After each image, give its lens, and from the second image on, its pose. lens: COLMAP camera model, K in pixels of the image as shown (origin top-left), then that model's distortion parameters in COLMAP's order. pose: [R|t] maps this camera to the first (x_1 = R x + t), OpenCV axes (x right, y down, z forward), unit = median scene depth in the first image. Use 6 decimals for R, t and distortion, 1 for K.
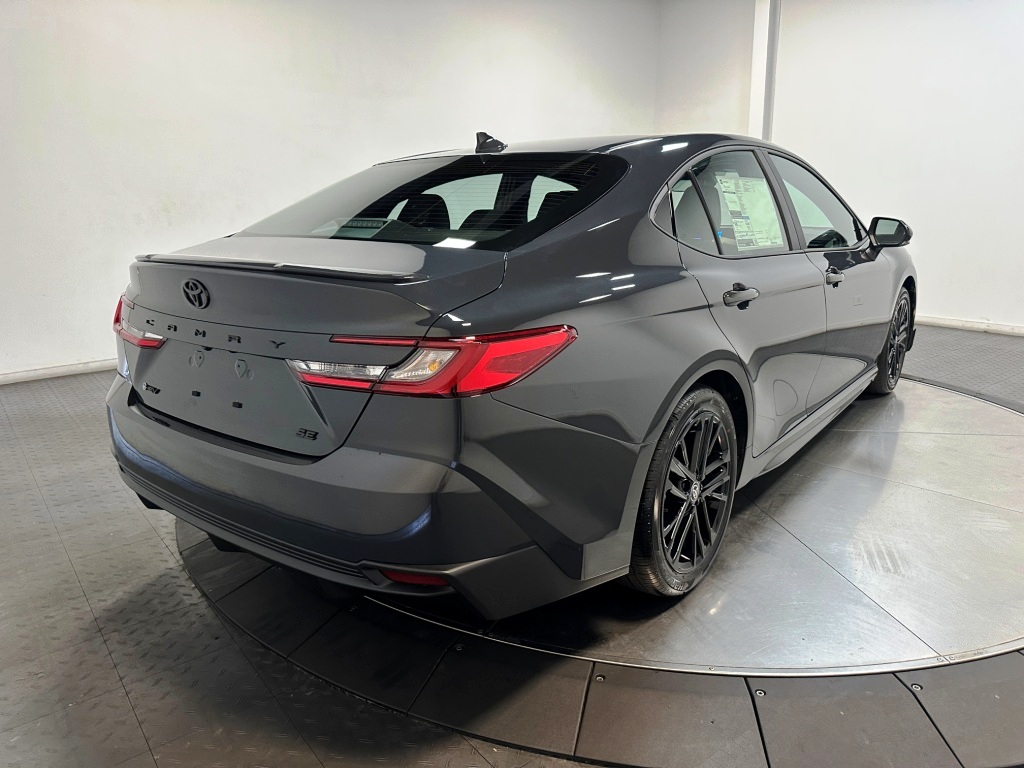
lens RADIAL K [[725.2, 0, 512.0], [0, 725.2, 384.0], [0, 0, 1]] dist [0.135802, -0.211146]
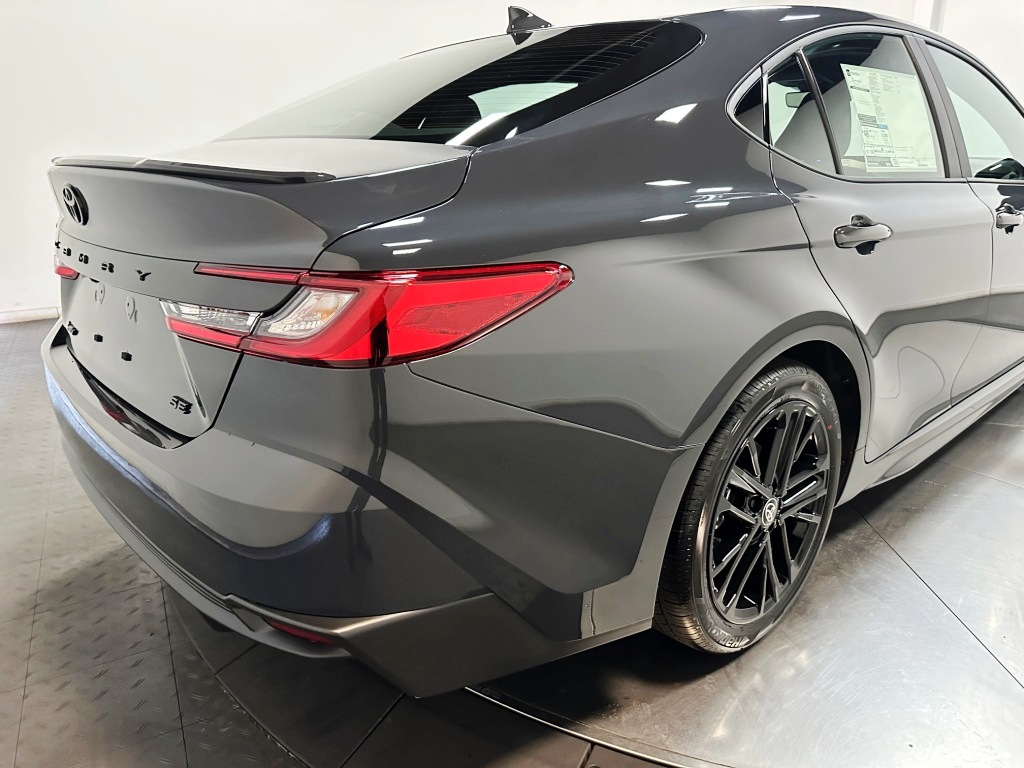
lens RADIAL K [[732.9, 0, 512.6], [0, 732.9, 382.5], [0, 0, 1]] dist [0.002041, 0.002065]
pose [[0.984873, 0.060318, -0.162443, 0.112247], [-0.049602, 0.996366, 0.069240, -0.013332], [0.166029, -0.060135, 0.984286, 0.270157]]
